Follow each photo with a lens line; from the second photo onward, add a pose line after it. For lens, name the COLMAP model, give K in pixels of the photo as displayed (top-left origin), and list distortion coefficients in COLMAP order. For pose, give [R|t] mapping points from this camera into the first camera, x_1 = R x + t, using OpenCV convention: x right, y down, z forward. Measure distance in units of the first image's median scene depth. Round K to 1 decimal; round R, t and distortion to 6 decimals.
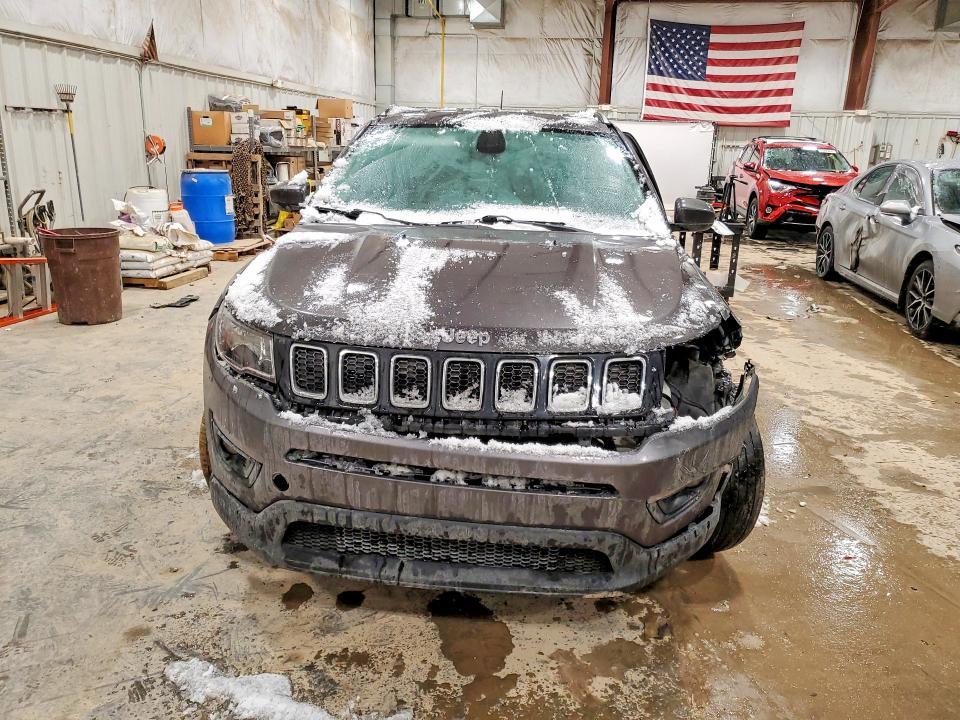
lens RADIAL K [[731.7, 0, 482.2], [0, 731.7, 352.9], [0, 0, 1]] dist [0.008640, 0.002742]
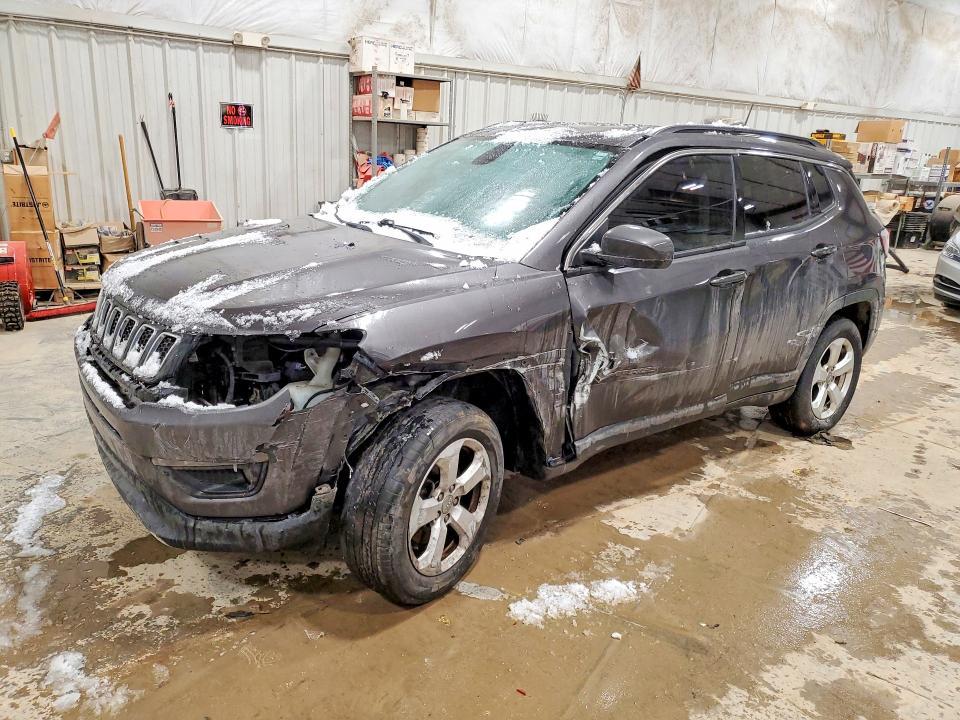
lens RADIAL K [[731.7, 0, 474.0], [0, 731.7, 366.2], [0, 0, 1]] dist [0.008640, 0.002742]
pose [[0.662277, 0.217974, -0.716852, 0.177836], [-0.231335, 0.969490, 0.081070, -0.019290], [0.712652, 0.112142, 0.692497, 0.075073]]
